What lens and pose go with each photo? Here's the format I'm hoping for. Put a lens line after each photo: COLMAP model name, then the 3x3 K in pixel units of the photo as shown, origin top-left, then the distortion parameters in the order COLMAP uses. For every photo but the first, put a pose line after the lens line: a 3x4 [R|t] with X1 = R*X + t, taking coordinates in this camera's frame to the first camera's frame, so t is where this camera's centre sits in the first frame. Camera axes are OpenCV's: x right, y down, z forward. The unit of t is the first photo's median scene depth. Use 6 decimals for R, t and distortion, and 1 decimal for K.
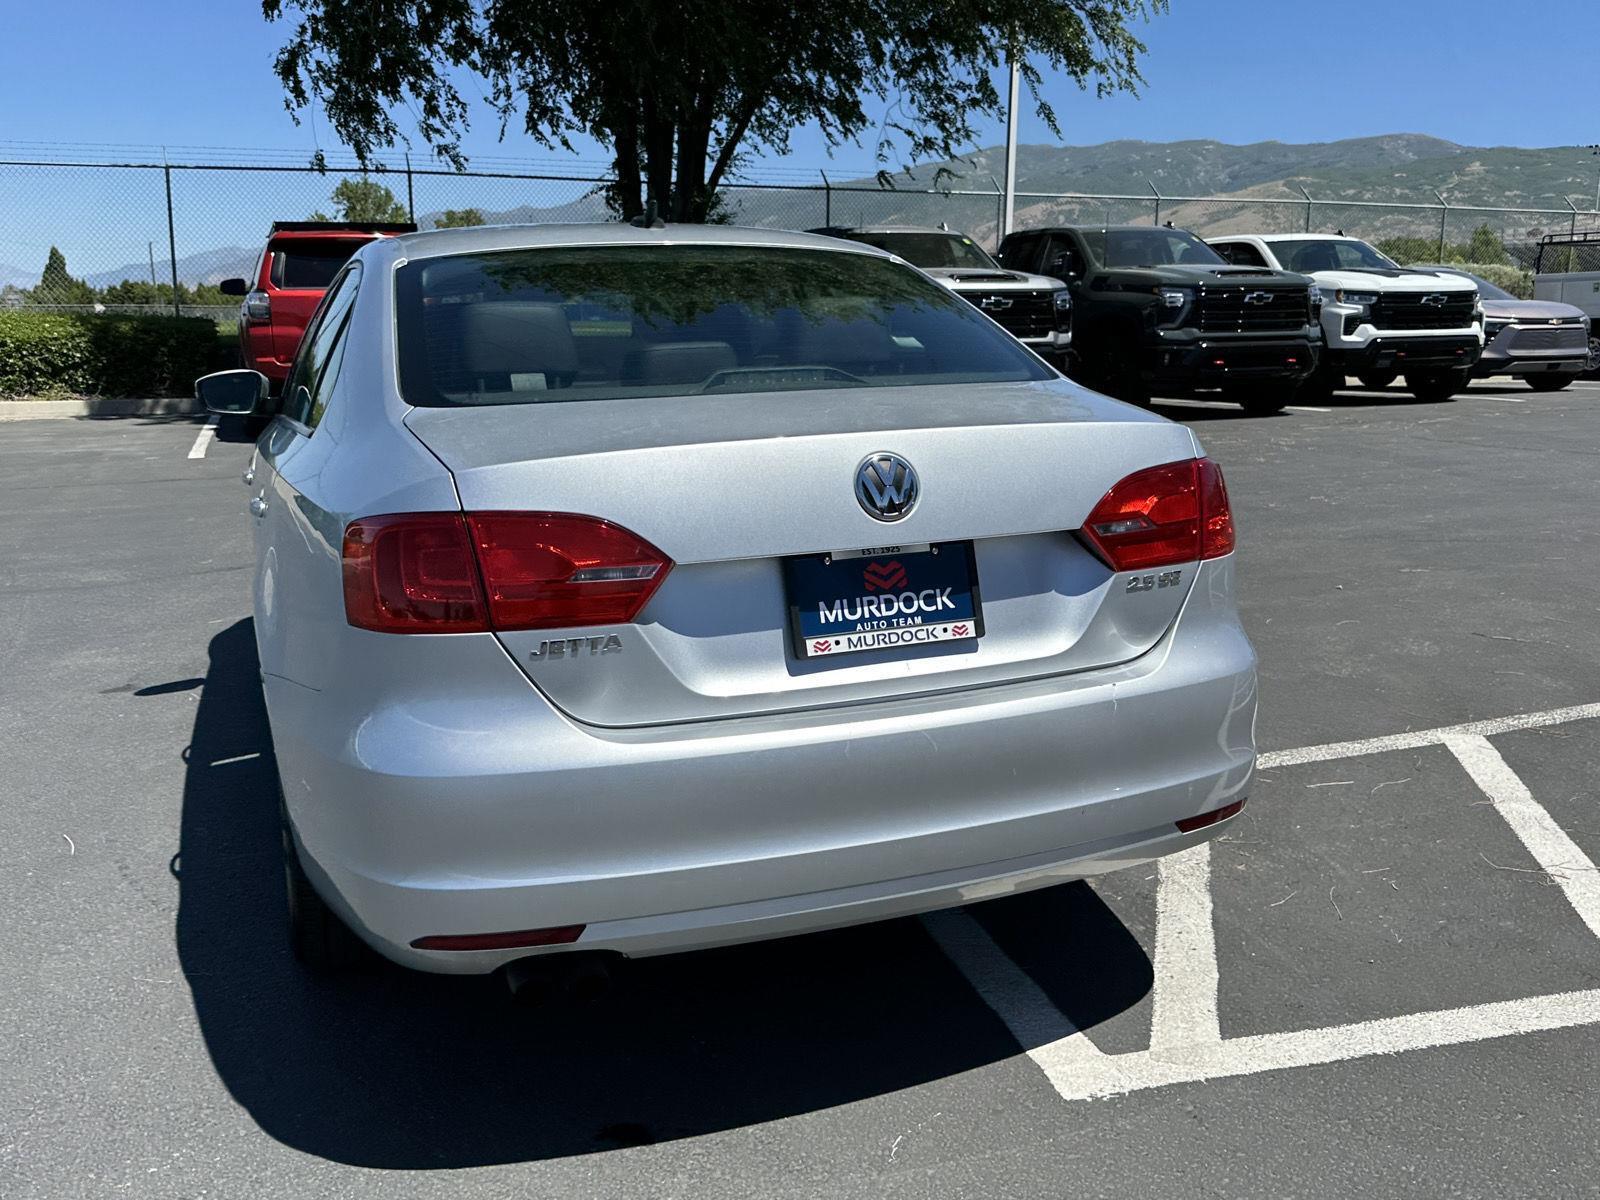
lens RADIAL K [[1419.1, 0, 801.2], [0, 1419.1, 576.1], [0, 0, 1]] dist [0.112379, -0.205031]
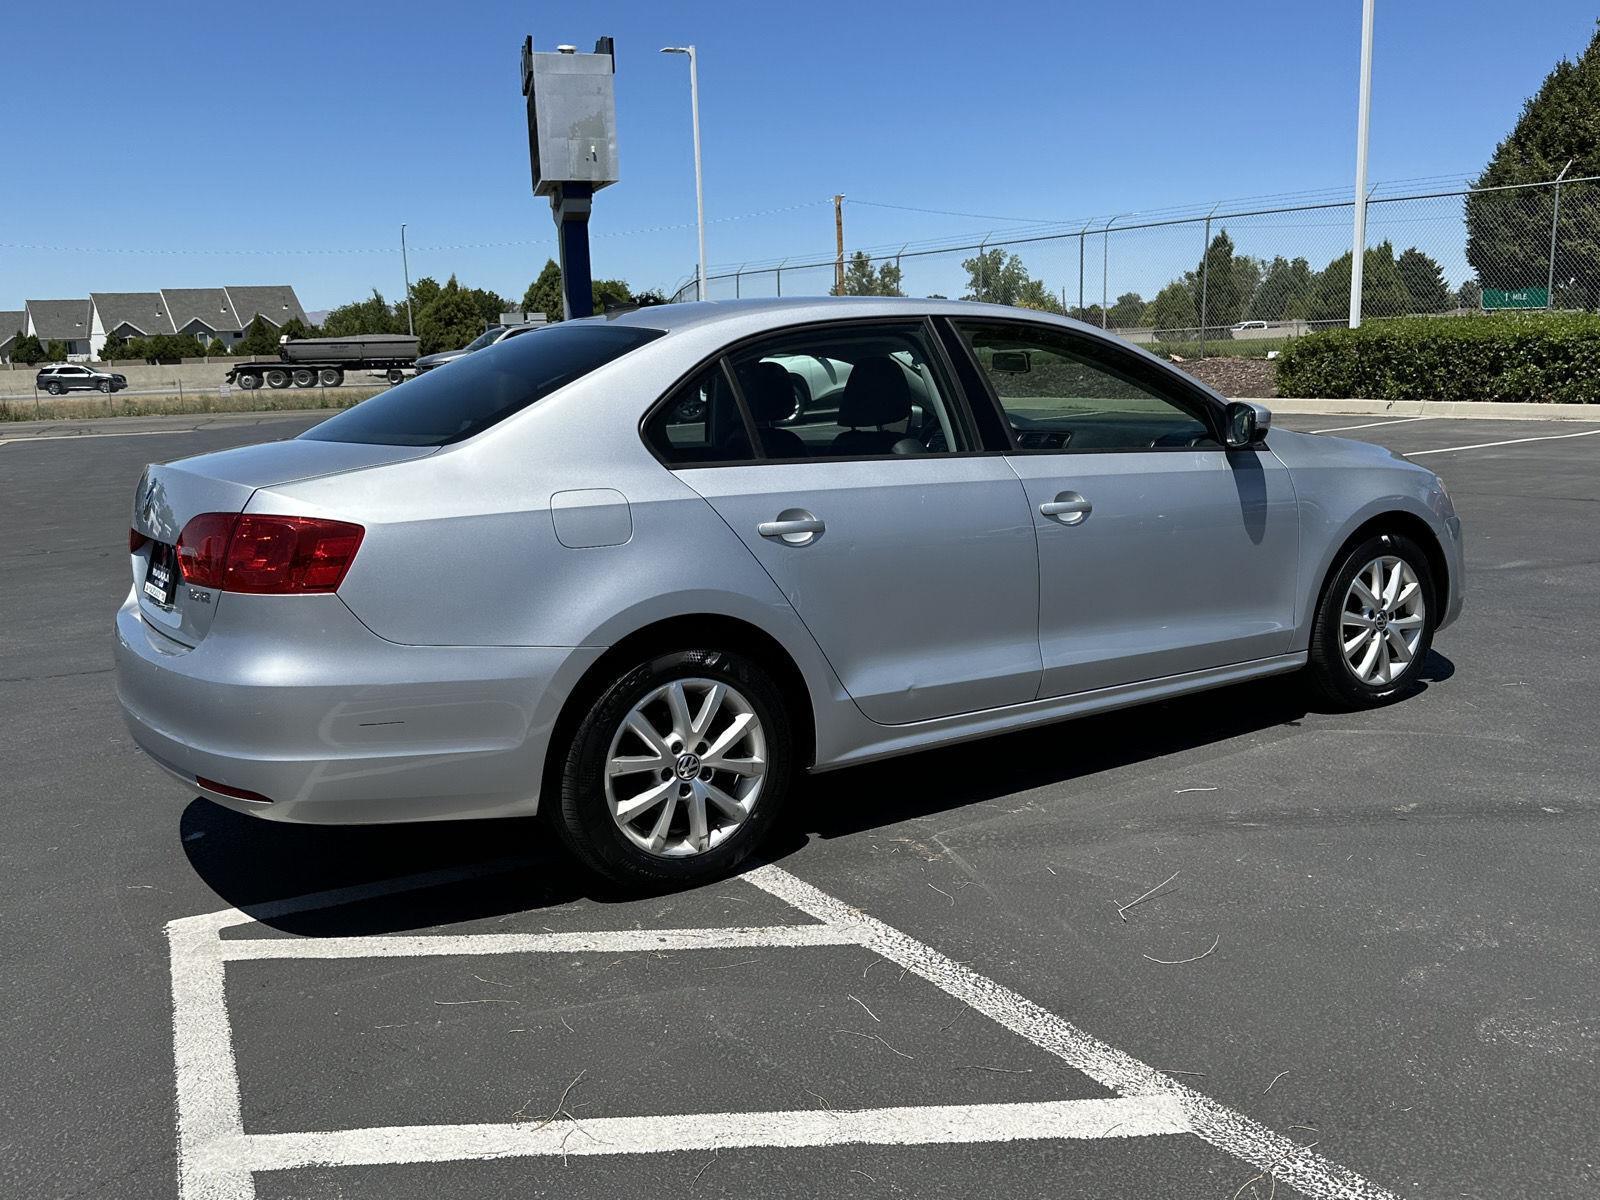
lens RADIAL K [[1419.1, 0, 813.8], [0, 1419.1, 586.7], [0, 0, 1]] dist [0.112379, -0.205031]
pose [[0.218085, 0.164058, -0.962041, 0.962574], [-0.147545, 0.979981, 0.133670, -0.156258], [0.964712, 0.112793, 0.237926, 0.701433]]
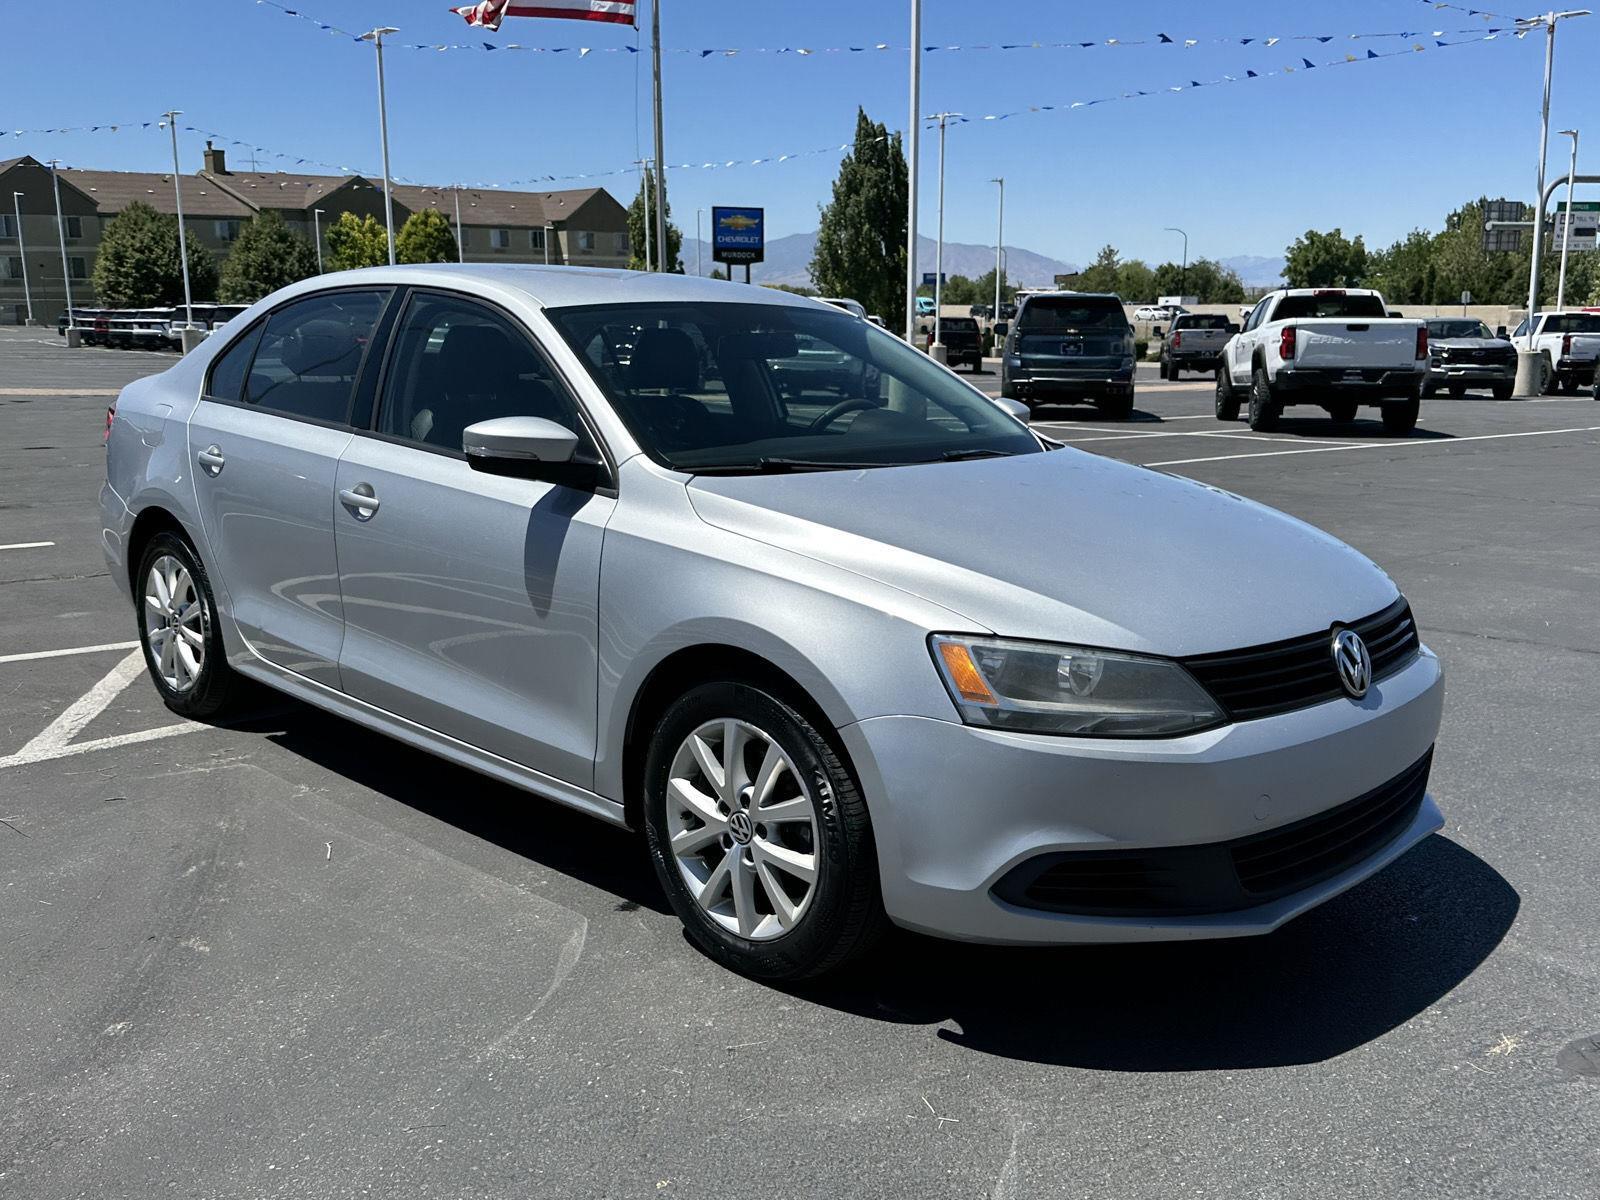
lens RADIAL K [[1419.1, 0, 808.7], [0, 1419.1, 595.9], [0, 0, 1]] dist [0.112379, -0.205031]
pose [[-0.906072, 0.089418, -0.413568, 0.161385], [-0.073260, 0.929501, 0.361471, -0.396913], [0.416734, 0.357817, -0.835644, 2.002096]]
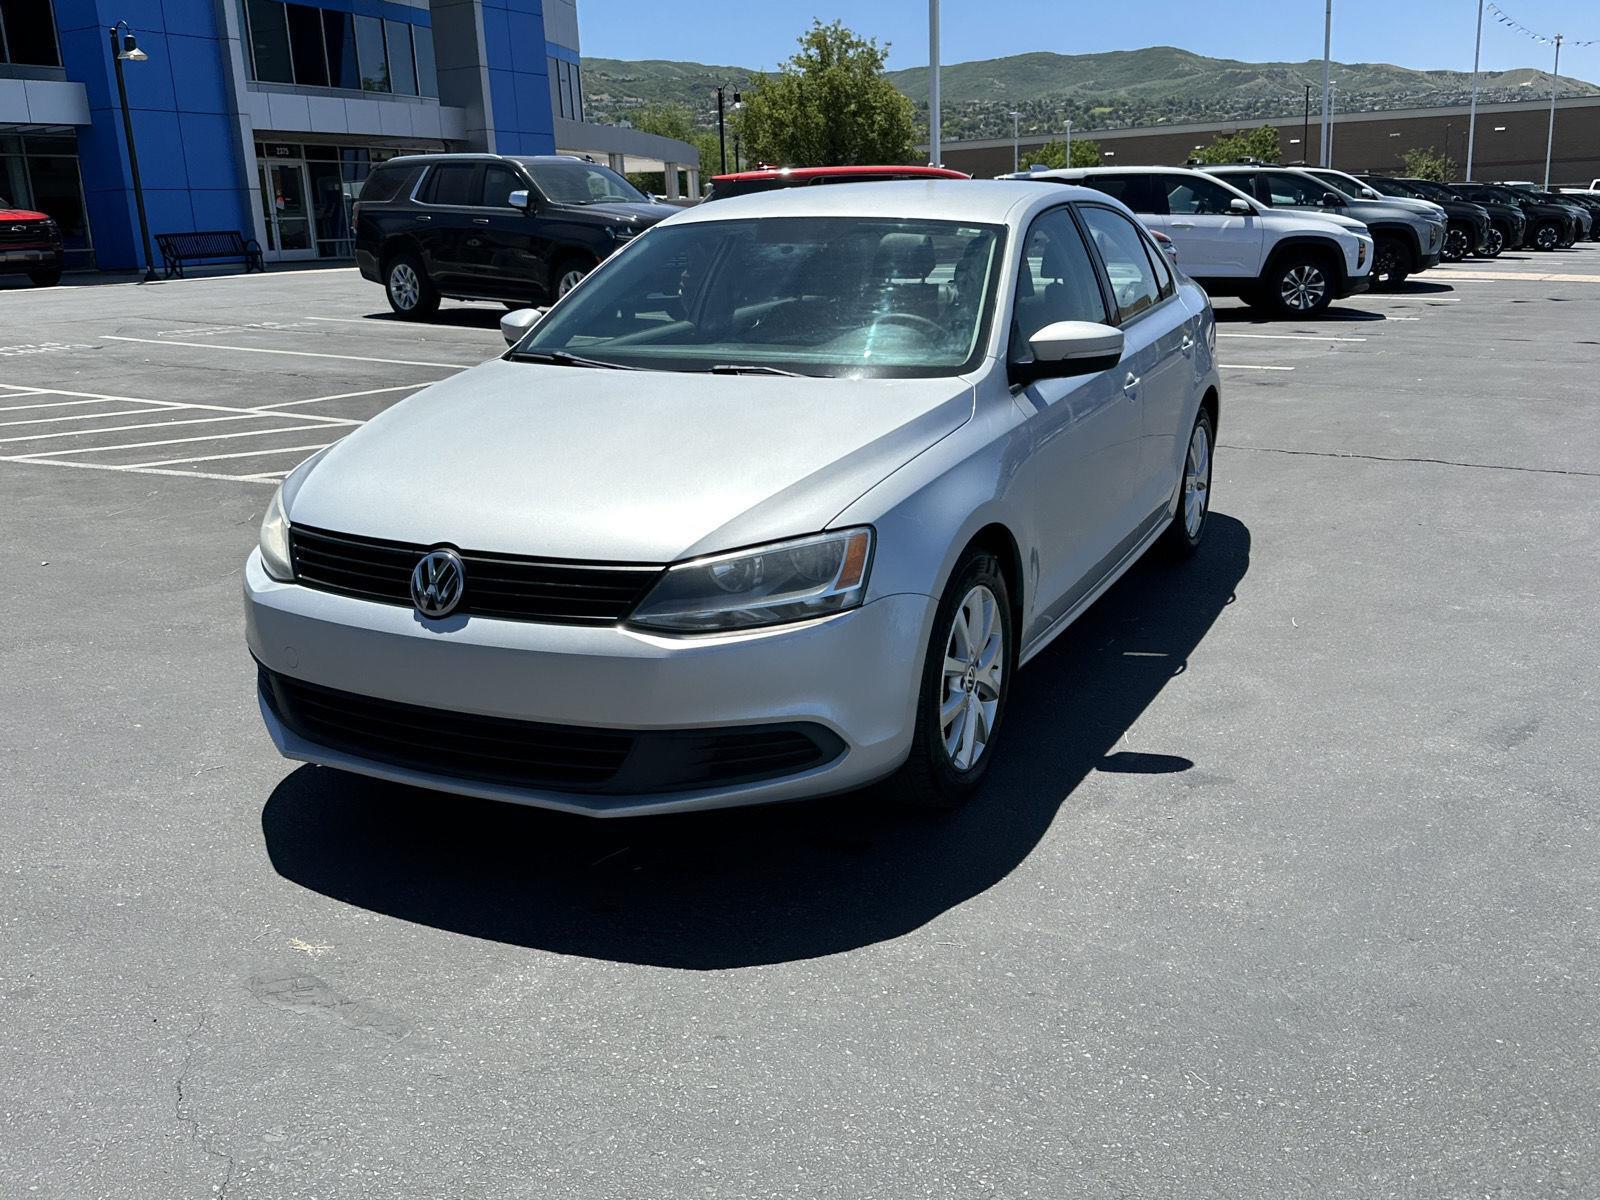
lens RADIAL K [[1419.1, 0, 812.2], [0, 1419.1, 602.0], [0, 0, 1]] dist [0.112379, -0.205031]
pose [[-0.687975, -0.160898, 0.707674, -0.992155], [0.167025, 0.913835, 0.370147, -0.359656], [-0.706253, 0.372851, -0.601821, 1.844333]]
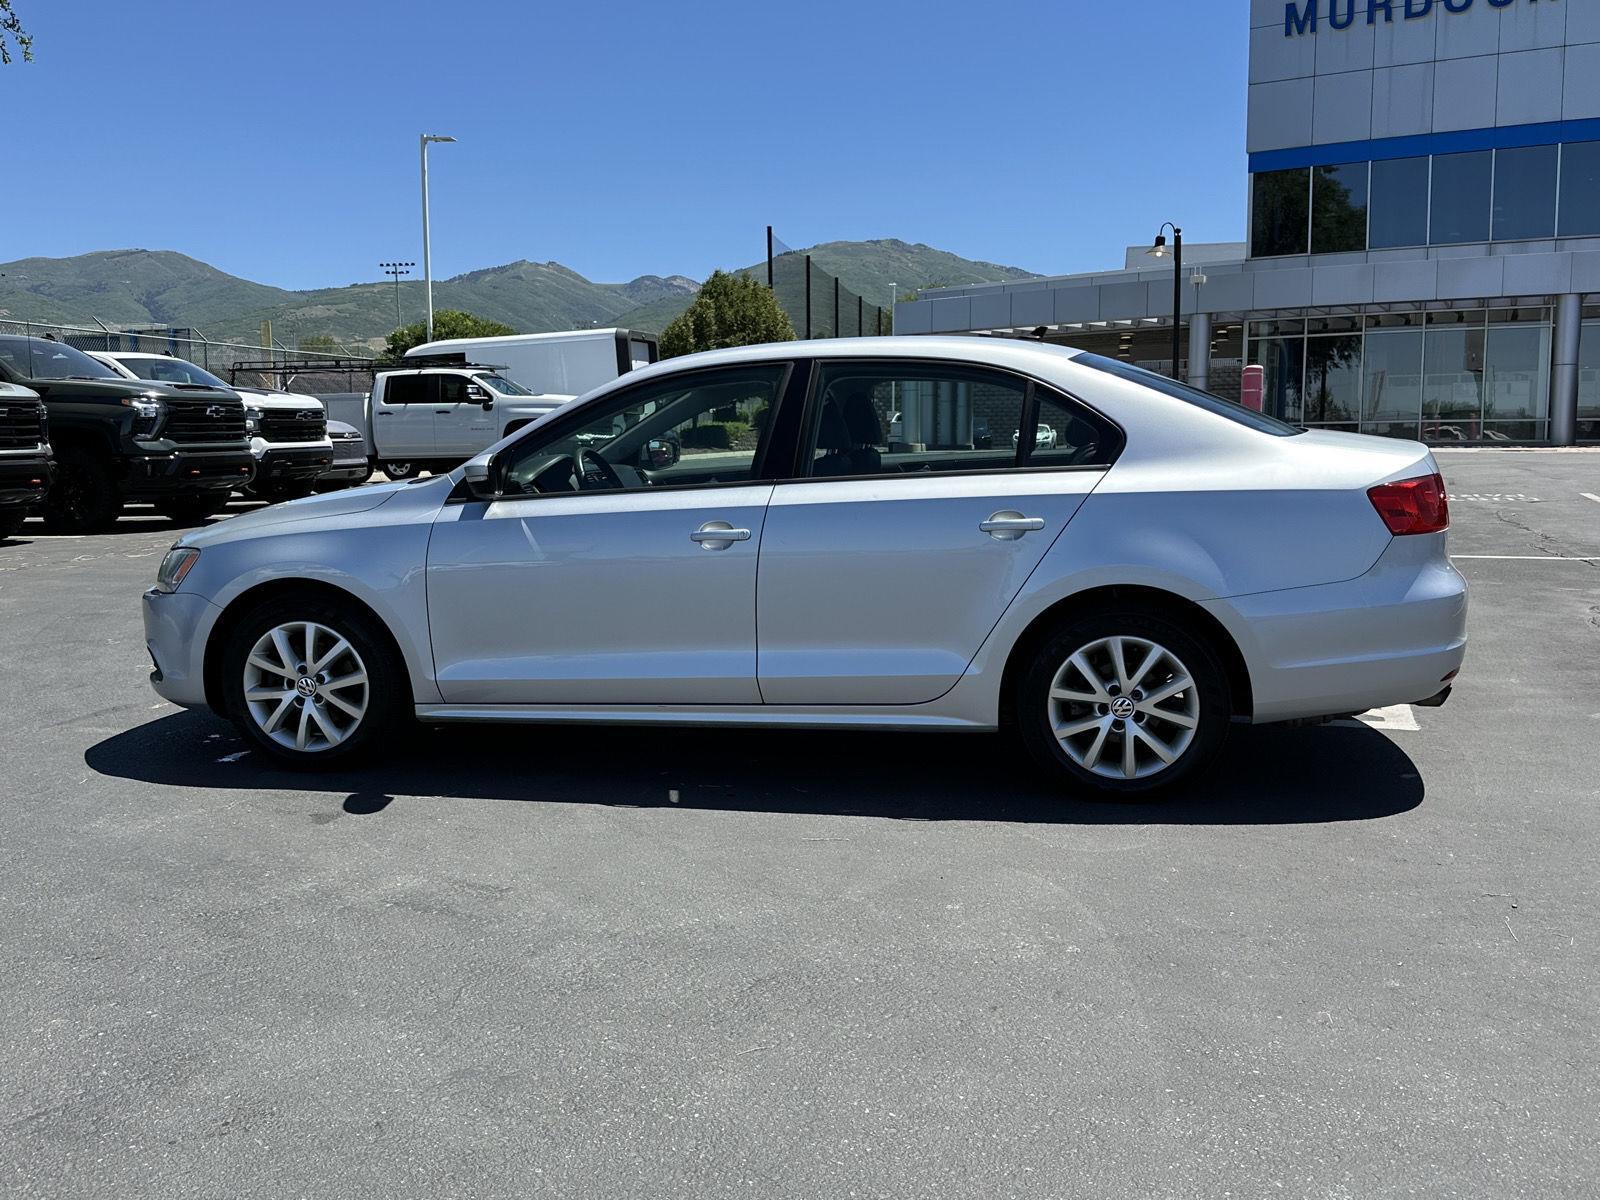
lens RADIAL K [[1419.1, 0, 821.1], [0, 1419.1, 595.0], [0, 0, 1]] dist [0.112379, -0.205031]
pose [[0.520540, -0.099453, 0.848026, -1.253749], [0.161260, 0.986770, 0.016739, -0.025243], [-0.838471, 0.128039, 0.529691, 0.315967]]
